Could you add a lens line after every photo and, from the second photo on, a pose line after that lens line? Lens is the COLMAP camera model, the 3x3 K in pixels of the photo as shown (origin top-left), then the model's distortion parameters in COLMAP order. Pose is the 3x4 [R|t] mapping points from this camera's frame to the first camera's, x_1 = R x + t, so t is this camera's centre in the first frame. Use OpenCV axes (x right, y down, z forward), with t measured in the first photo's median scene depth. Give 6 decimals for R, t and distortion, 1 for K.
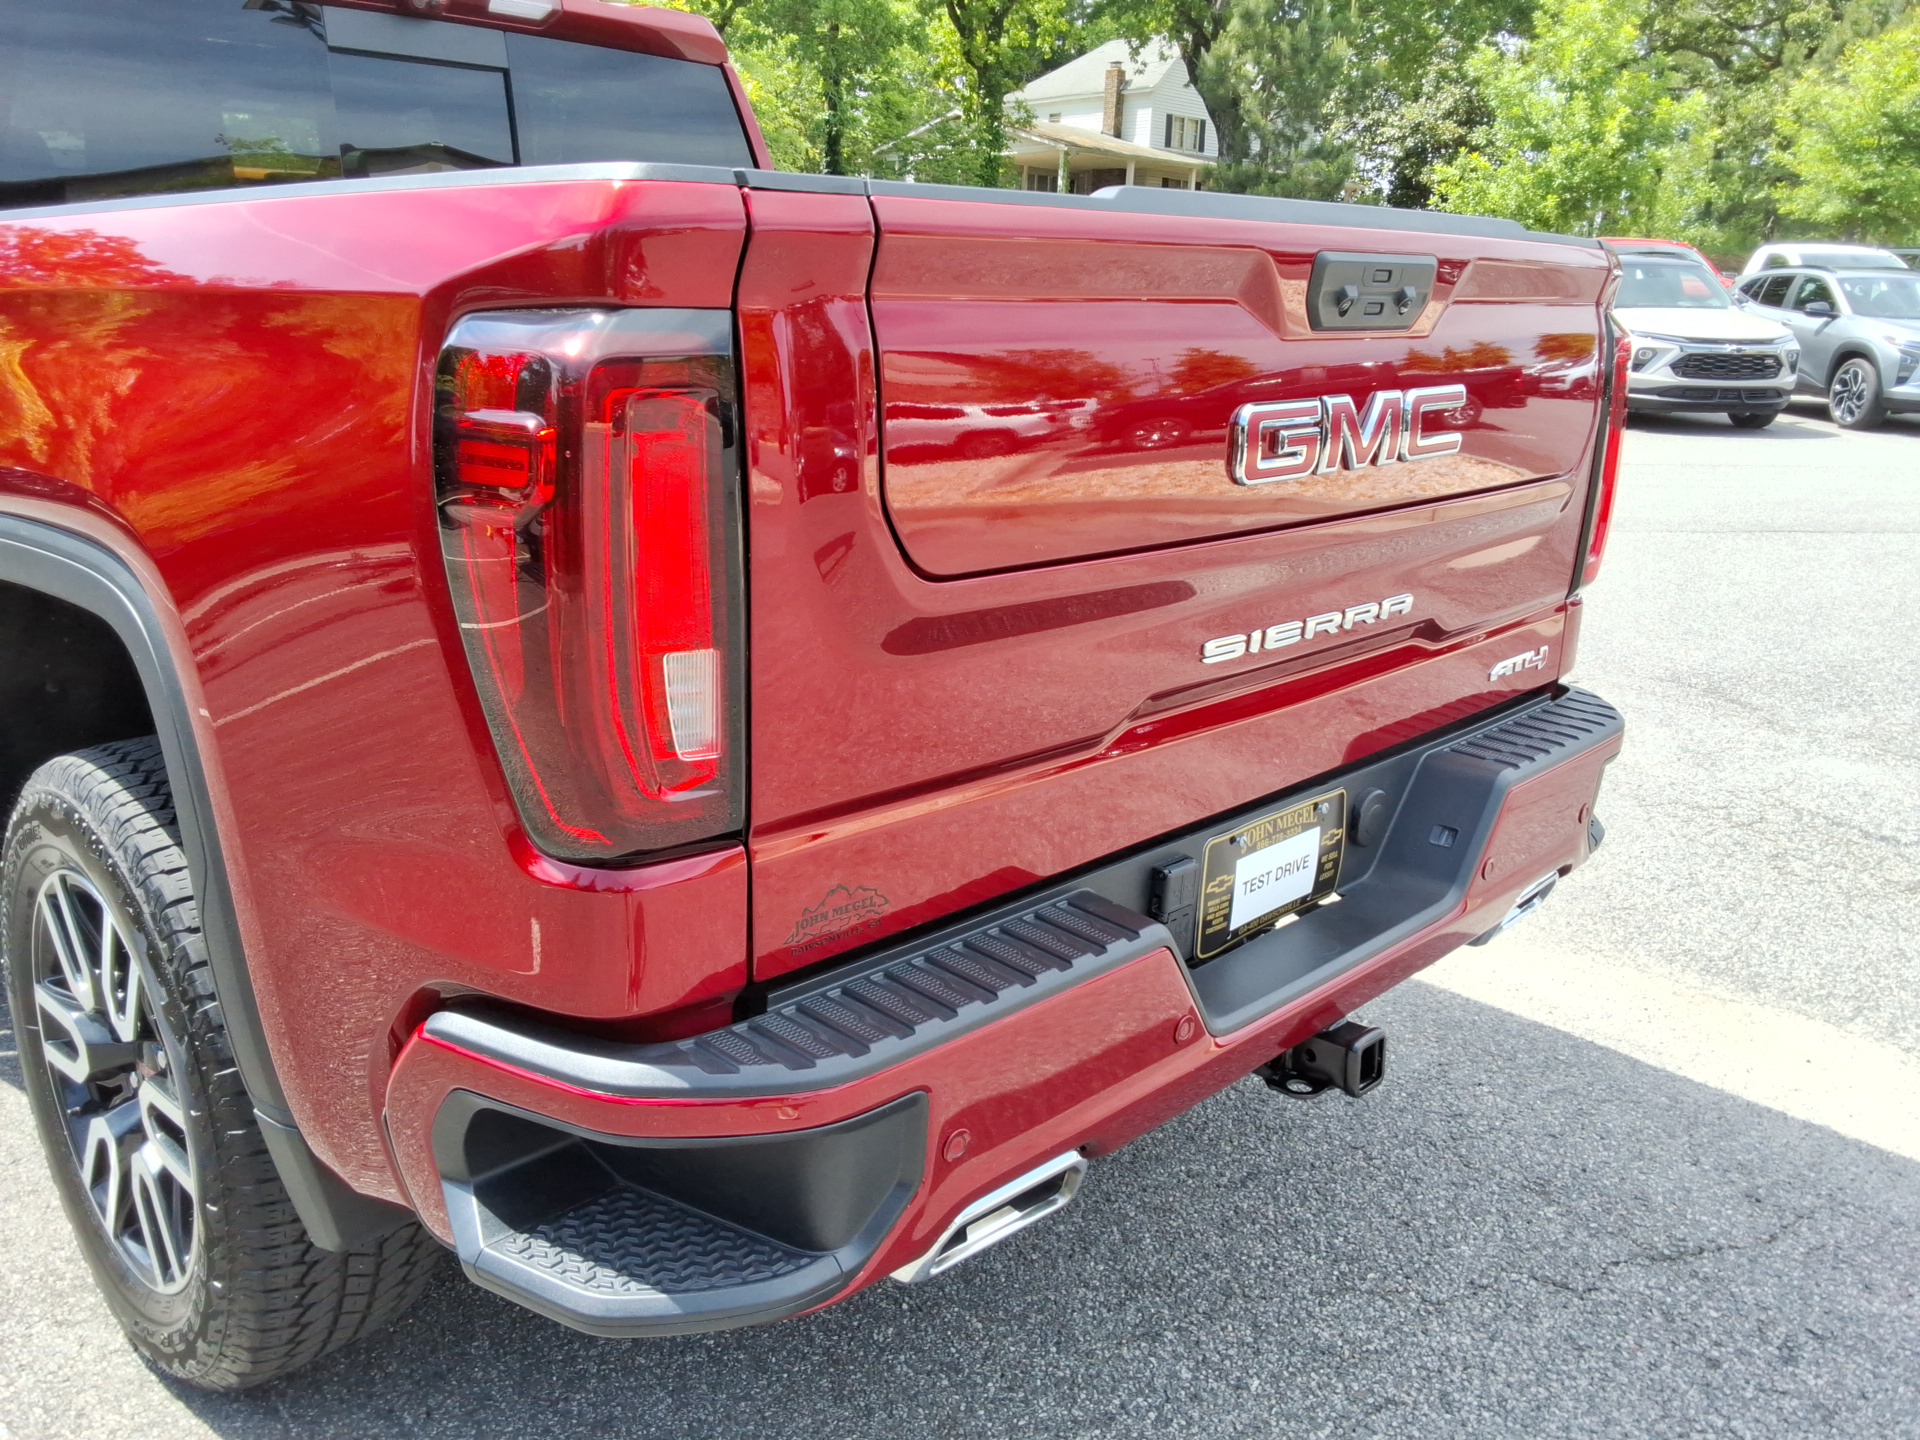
lens RADIAL K [[1532.7, 0, 978.1], [0, 1532.7, 701.2], [0, 0, 1]] dist [0.112336, -0.180826]
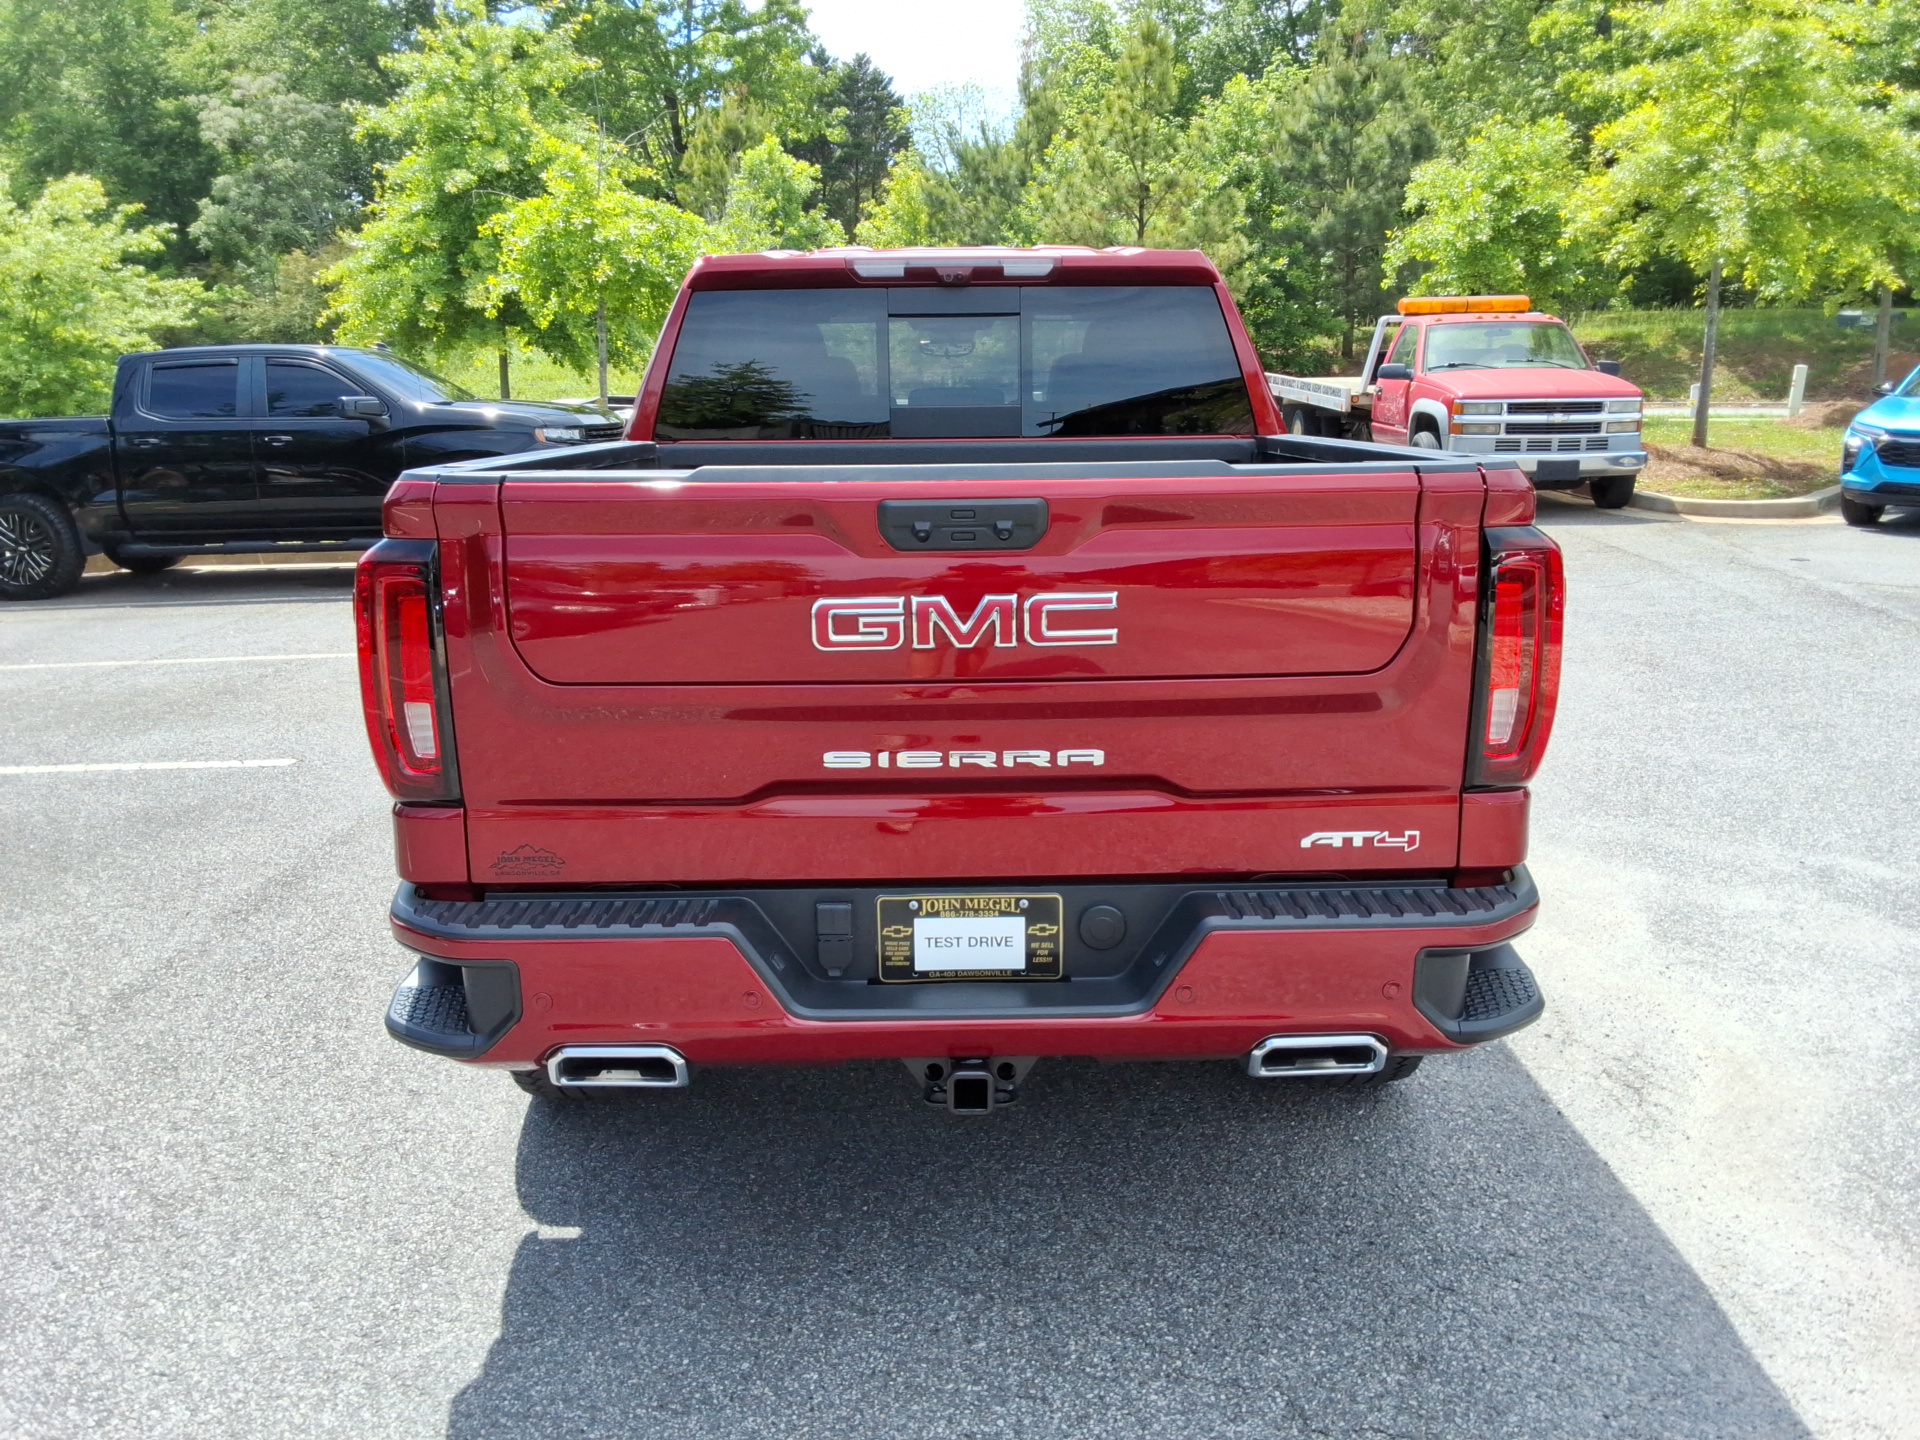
lens RADIAL K [[1532.7, 0, 978.1], [0, 1532.7, 701.2], [0, 0, 1]] dist [0.112336, -0.180826]
pose [[0.701042, 0.119539, -0.703029, 0.133371], [-0.158373, 0.987329, 0.009955, -0.012982], [0.695311, 0.104361, 0.711091, 0.003952]]
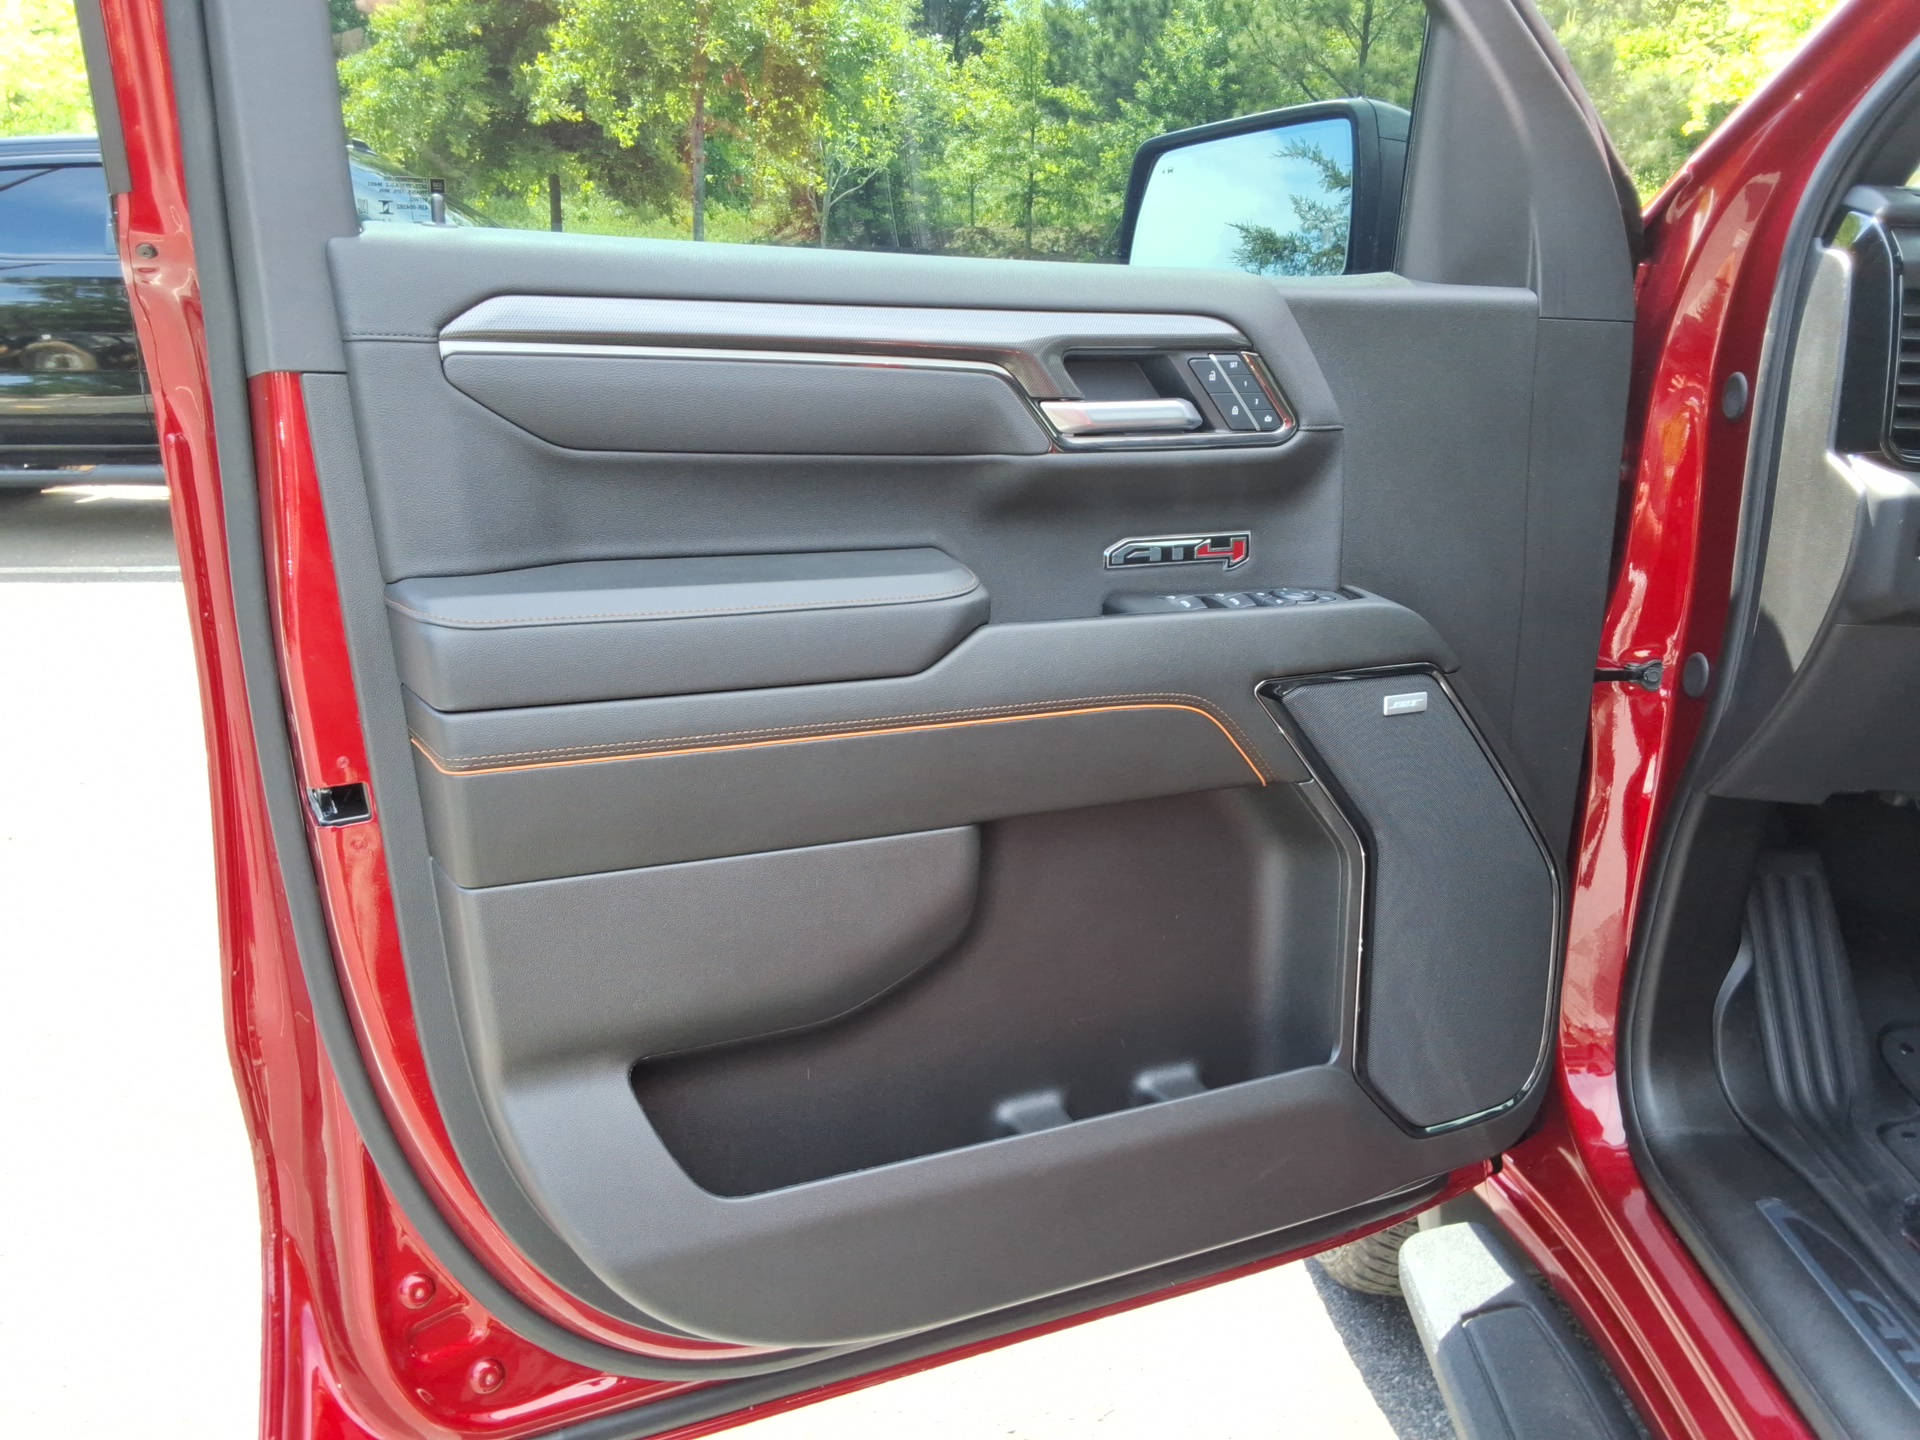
lens RADIAL K [[1532.7, 0, 978.1], [0, 1532.7, 701.2], [0, 0, 1]] dist [0.112336, -0.180826]
pose [[0.671299, 0.196611, -0.714634, -0.172926], [-0.189297, 0.977679, 0.091162, -0.049608], [0.716606, 0.074081, 0.693532, 0.165447]]
